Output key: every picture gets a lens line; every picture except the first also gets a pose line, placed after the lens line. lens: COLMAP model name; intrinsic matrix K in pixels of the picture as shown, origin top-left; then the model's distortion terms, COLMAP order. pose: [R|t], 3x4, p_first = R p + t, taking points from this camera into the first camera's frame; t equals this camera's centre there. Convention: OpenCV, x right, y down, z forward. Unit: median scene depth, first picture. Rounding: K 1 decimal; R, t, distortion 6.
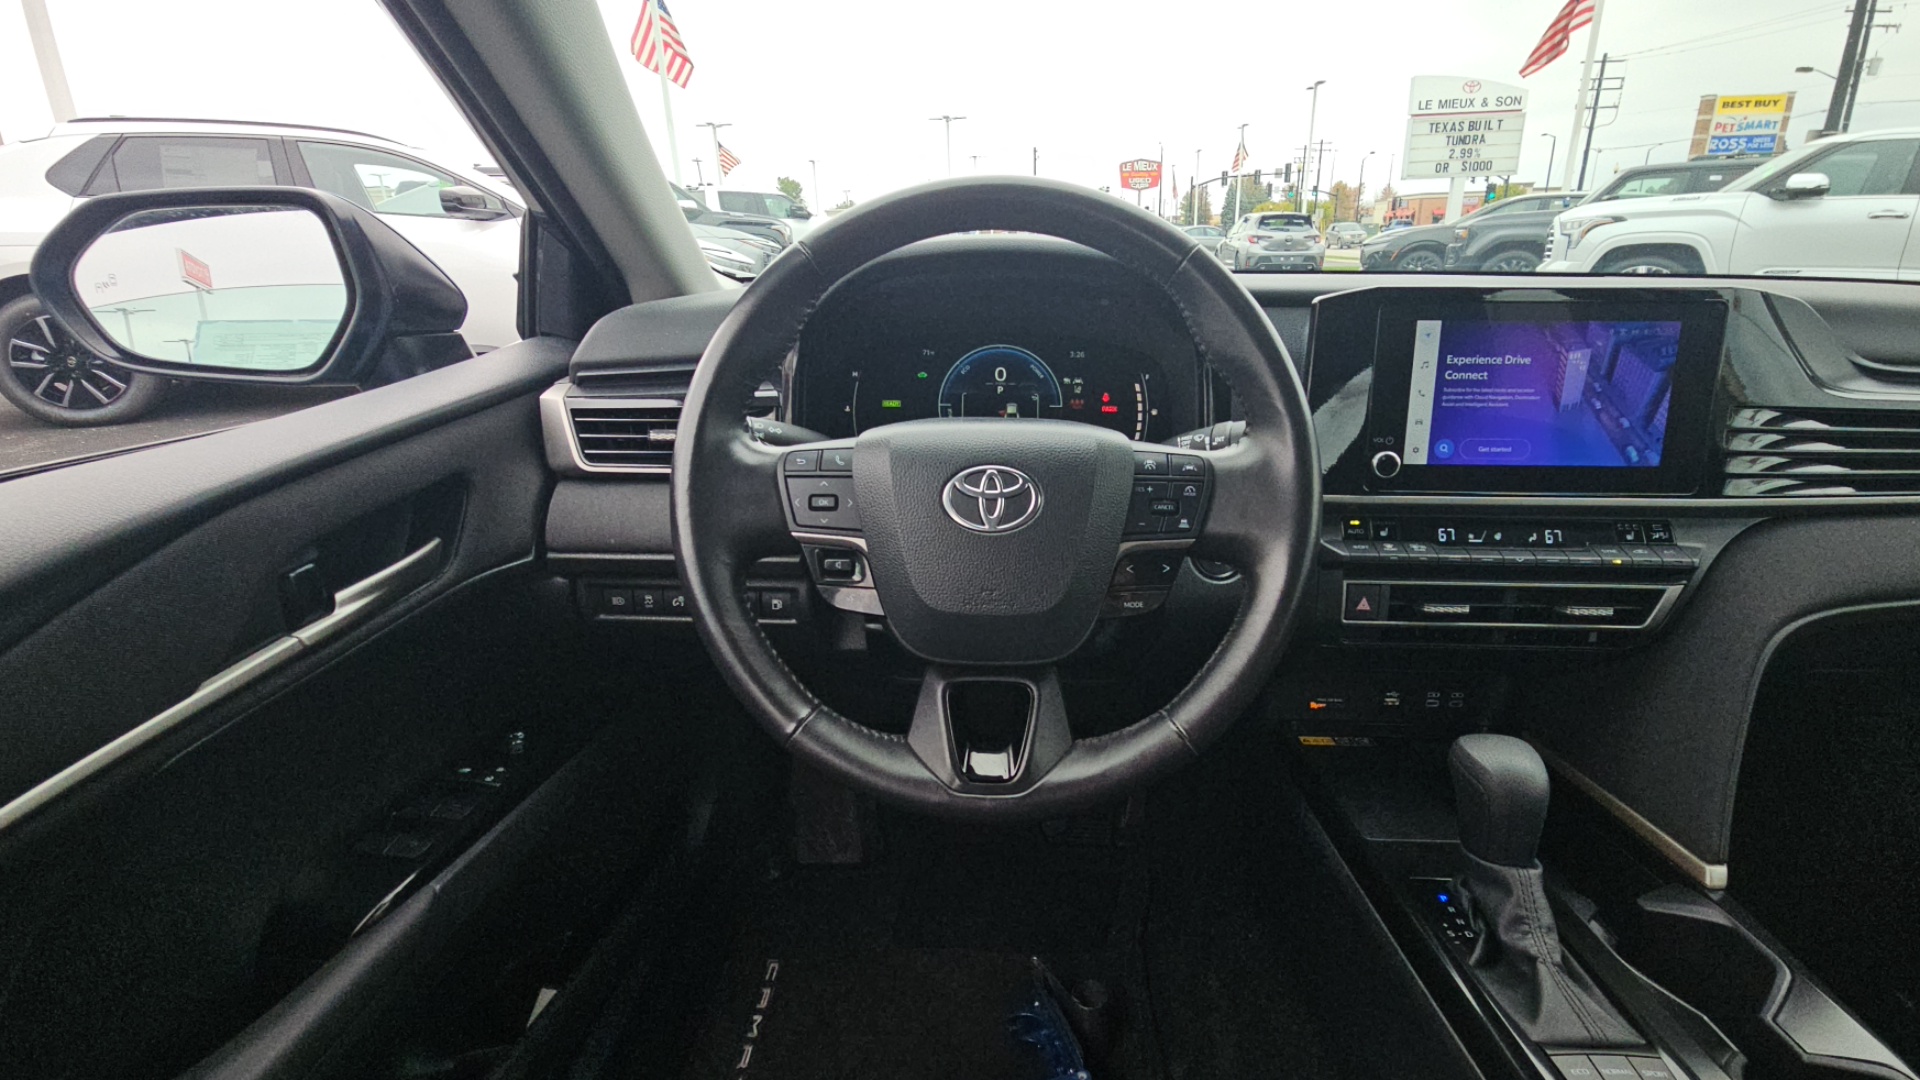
lens RADIAL K [[857.2, 0, 979.2], [0, 857.2, 544.6], [0, 0, 1]] dist [0.007961, -0.007189]
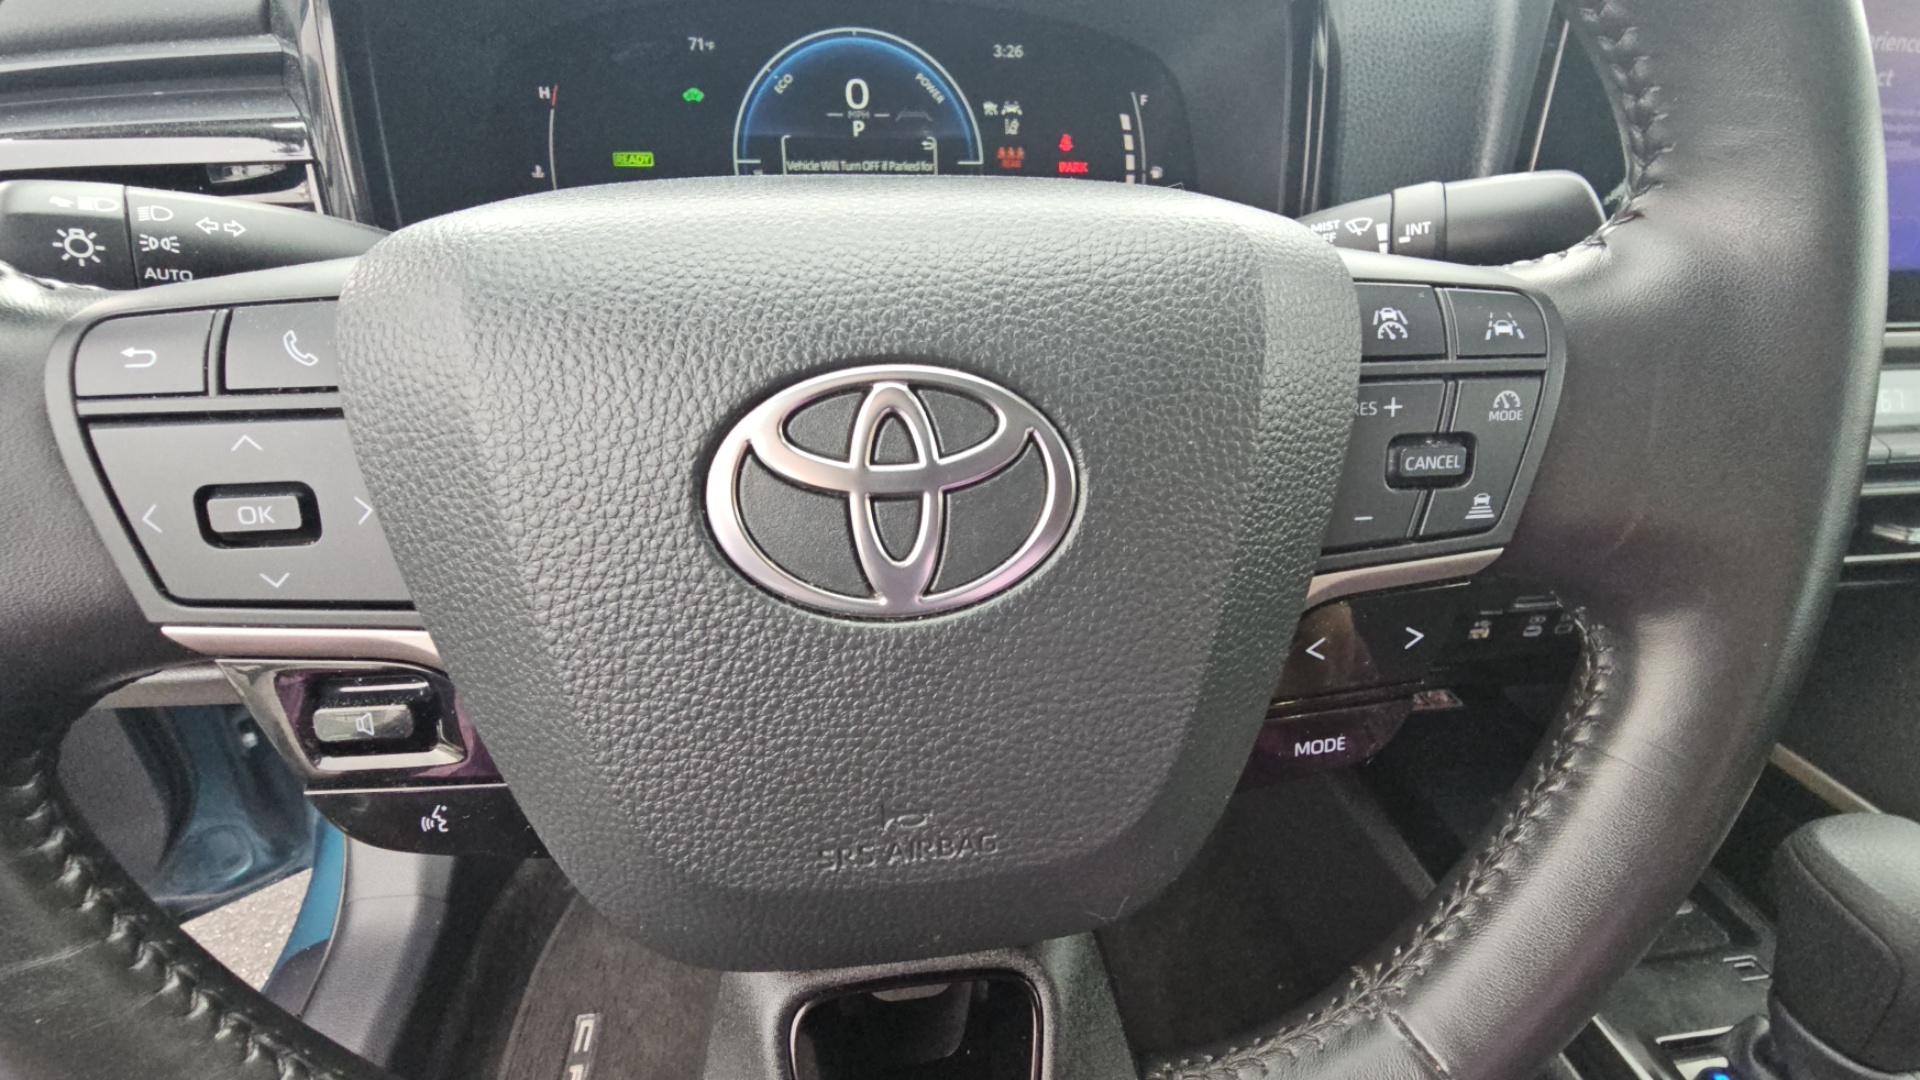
lens RADIAL K [[857.2, 0, 974.7], [0, 857.2, 547.1], [0, 0, 1]] dist [0.007961, -0.007189]
pose [[0.985897, -0.075139, 0.149535, -0.001816], [0.037753, 0.970363, 0.238684, -0.061689], [-0.163037, -0.229672, 0.959515, 0.458981]]
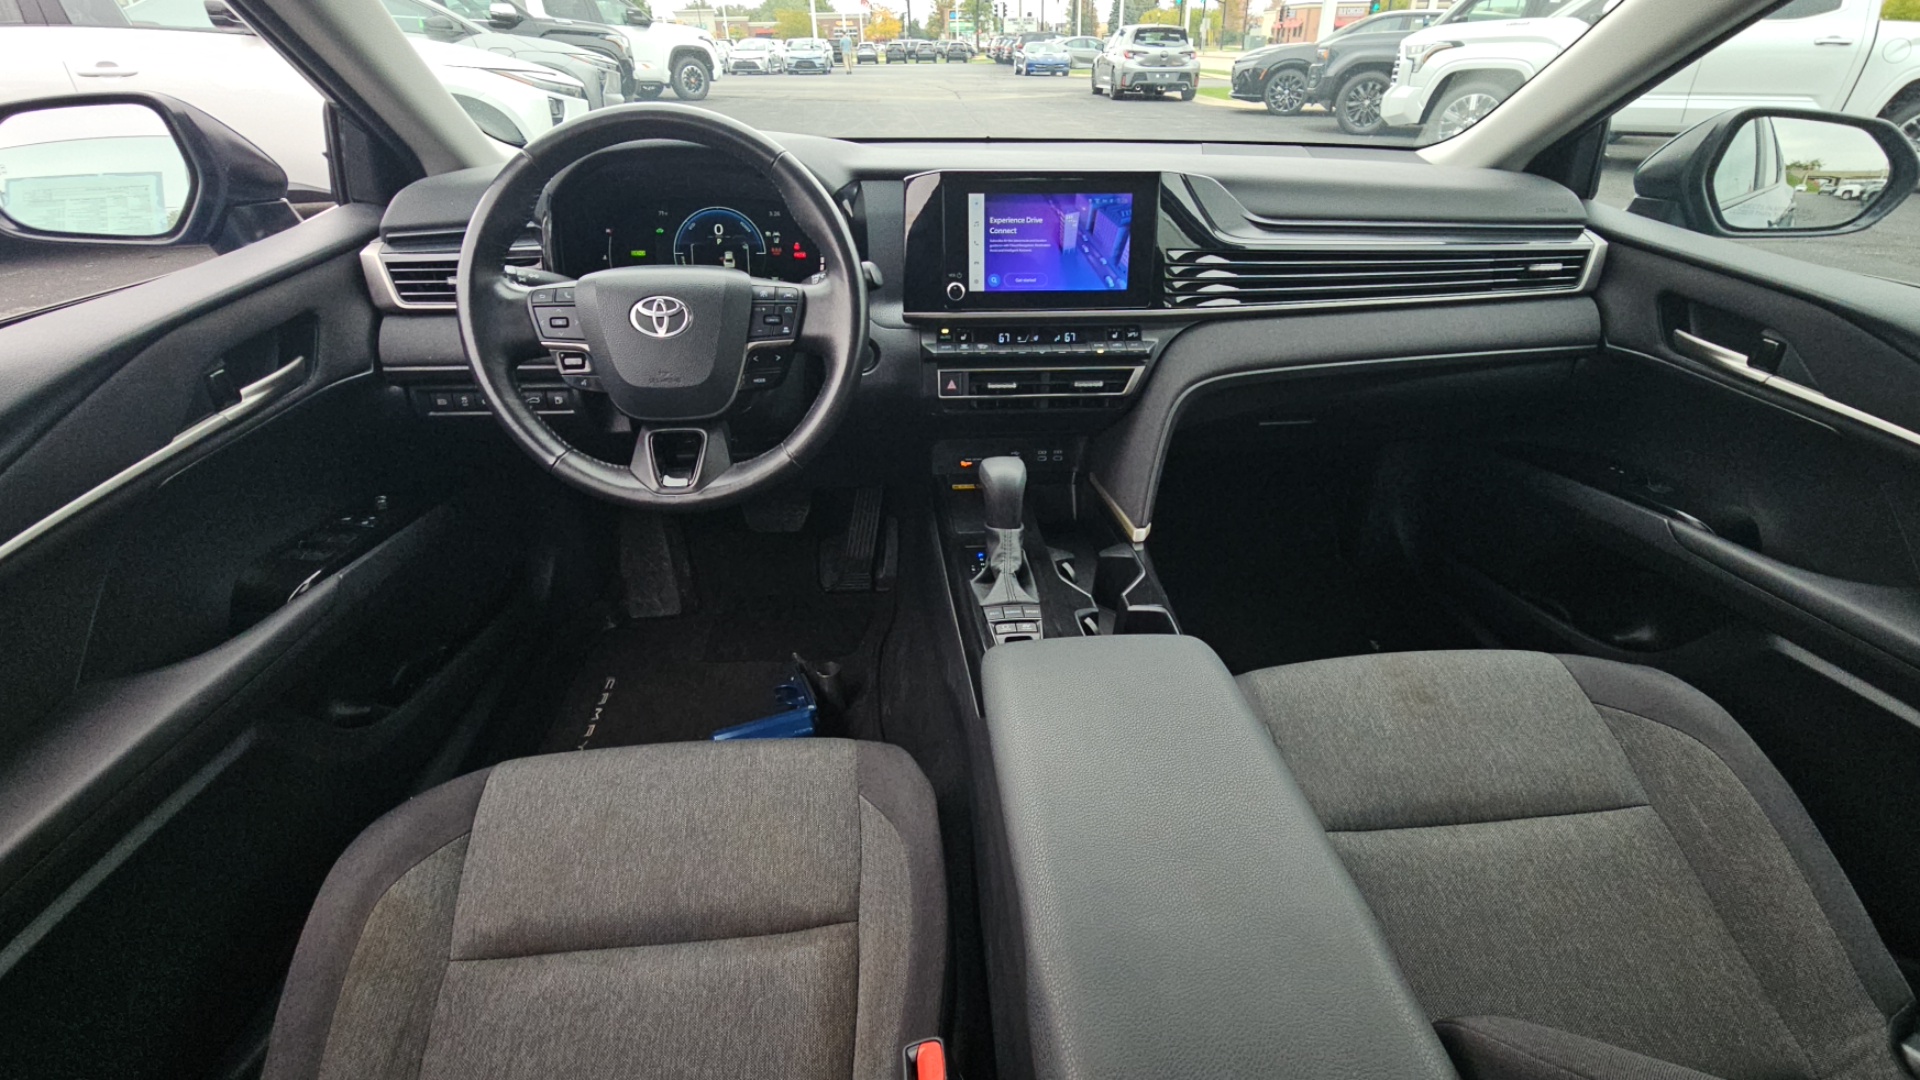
lens RADIAL K [[857.2, 0, 979.1], [0, 857.2, 542.0], [0, 0, 1]] dist [0.007961, -0.007189]
pose [[0.991682, -0.054747, 0.116490, 0.252673], [0.033092, 0.983056, 0.180295, 0.059222], [-0.124387, -0.174940, 0.976690, -0.483531]]
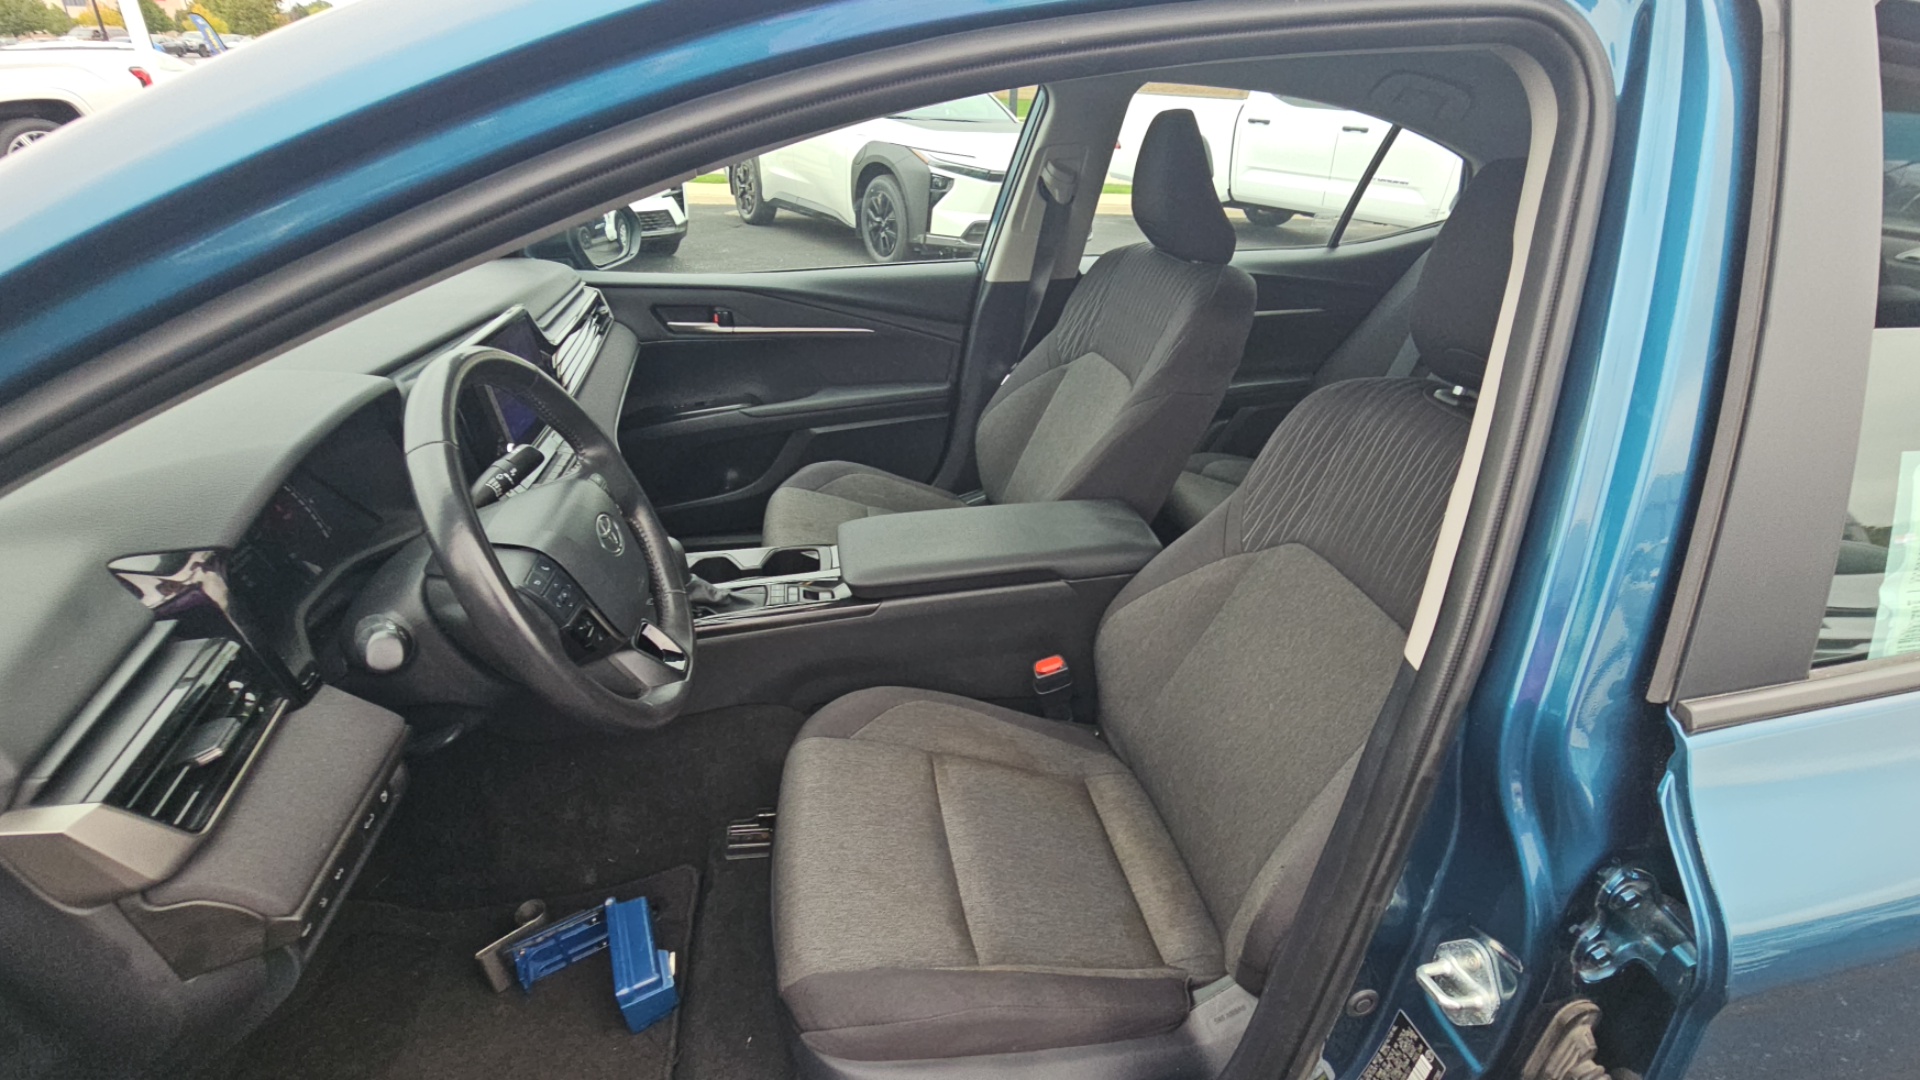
lens RADIAL K [[857.2, 0, 978.2], [0, 857.2, 545.0], [0, 0, 1]] dist [0.007961, -0.007189]
pose [[-0.218955, -0.452307, 0.864568, -0.992830], [0.297567, 0.812905, 0.500639, -0.410757], [-0.929254, 0.366884, -0.043398, 0.254235]]
